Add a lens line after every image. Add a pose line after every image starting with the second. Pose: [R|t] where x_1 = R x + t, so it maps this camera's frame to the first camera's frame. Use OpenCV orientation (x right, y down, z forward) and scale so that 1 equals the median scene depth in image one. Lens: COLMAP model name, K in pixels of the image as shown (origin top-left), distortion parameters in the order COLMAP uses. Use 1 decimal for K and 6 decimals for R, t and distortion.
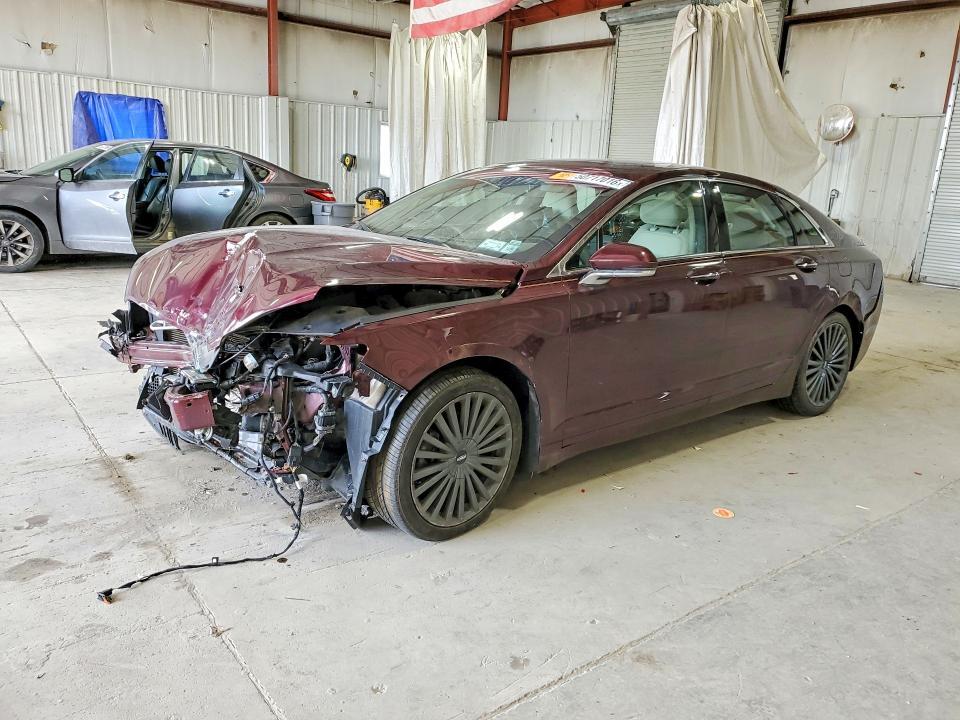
lens RADIAL K [[735.7, 0, 480.0], [0, 735.7, 360.0], [0, 0, 1]] dist [0.017881, -0.000802]
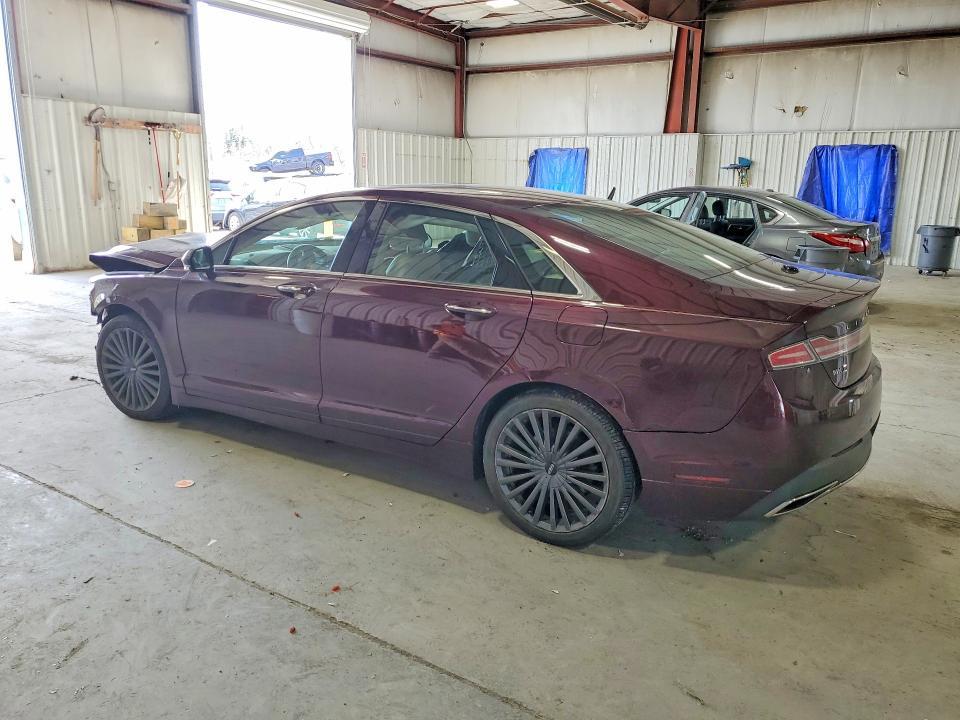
lens RADIAL K [[735.7, 0, 480.0], [0, 735.7, 360.0], [0, 0, 1]] dist [0.017881, -0.000802]
pose [[0.319409, 0.171025, -0.932056, 0.805536], [-0.239784, 0.966156, 0.095110, -0.104446], [0.916778, 0.193113, 0.349608, 0.526794]]
